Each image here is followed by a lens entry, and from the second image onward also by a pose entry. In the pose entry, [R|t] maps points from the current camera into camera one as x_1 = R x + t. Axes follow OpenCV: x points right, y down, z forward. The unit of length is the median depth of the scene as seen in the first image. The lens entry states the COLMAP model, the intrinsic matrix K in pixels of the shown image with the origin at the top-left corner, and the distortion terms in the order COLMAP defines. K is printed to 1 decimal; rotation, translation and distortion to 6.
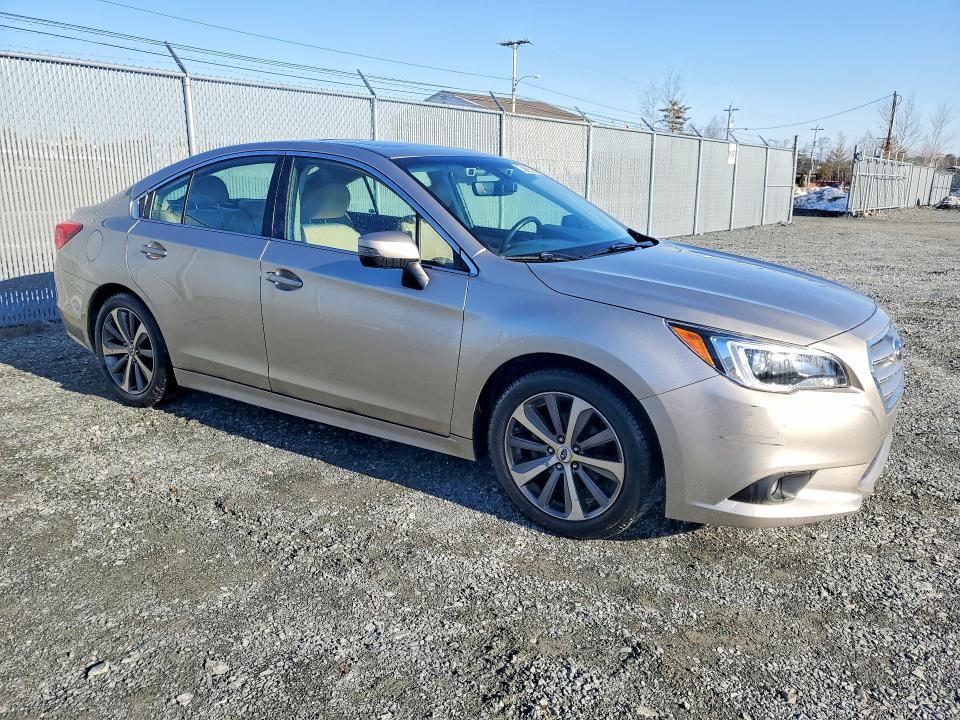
lens RADIAL K [[756.6, 0, 482.2], [0, 756.6, 358.2], [0, 0, 1]] dist [0.008168, 0.012424]
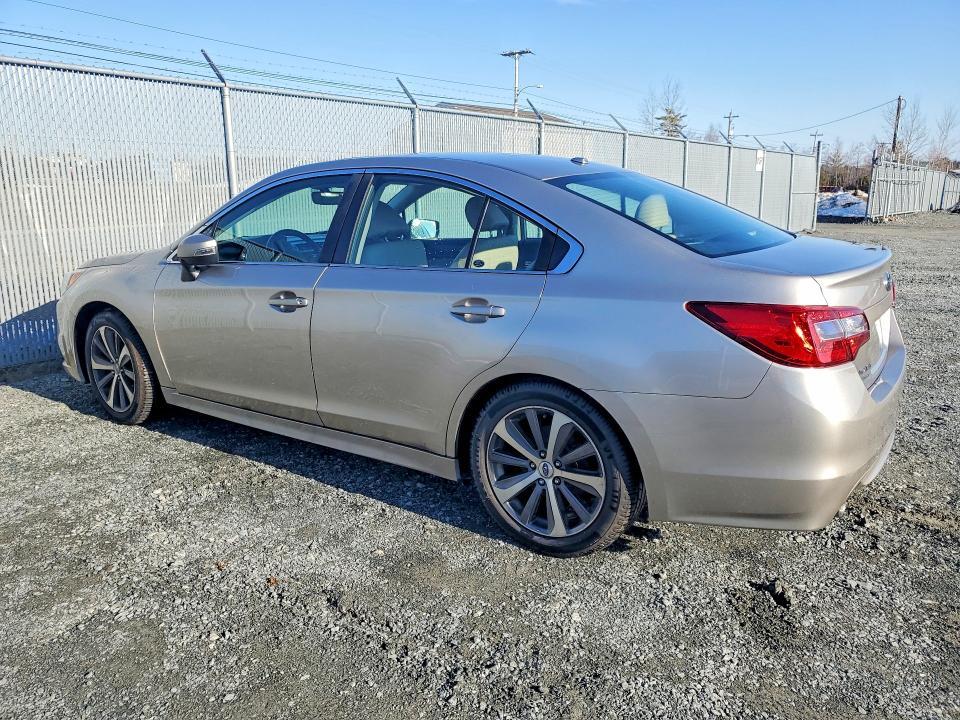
lens RADIAL K [[756.6, 0, 479.5], [0, 756.6, 360.7], [0, 0, 1]] dist [0.008168, 0.012424]
pose [[0.999892, -0.014052, -0.004340, -0.124511], [0.014008, 0.999851, -0.010108, -0.037204], [0.004481, 0.010046, 0.999939, 0.127076]]
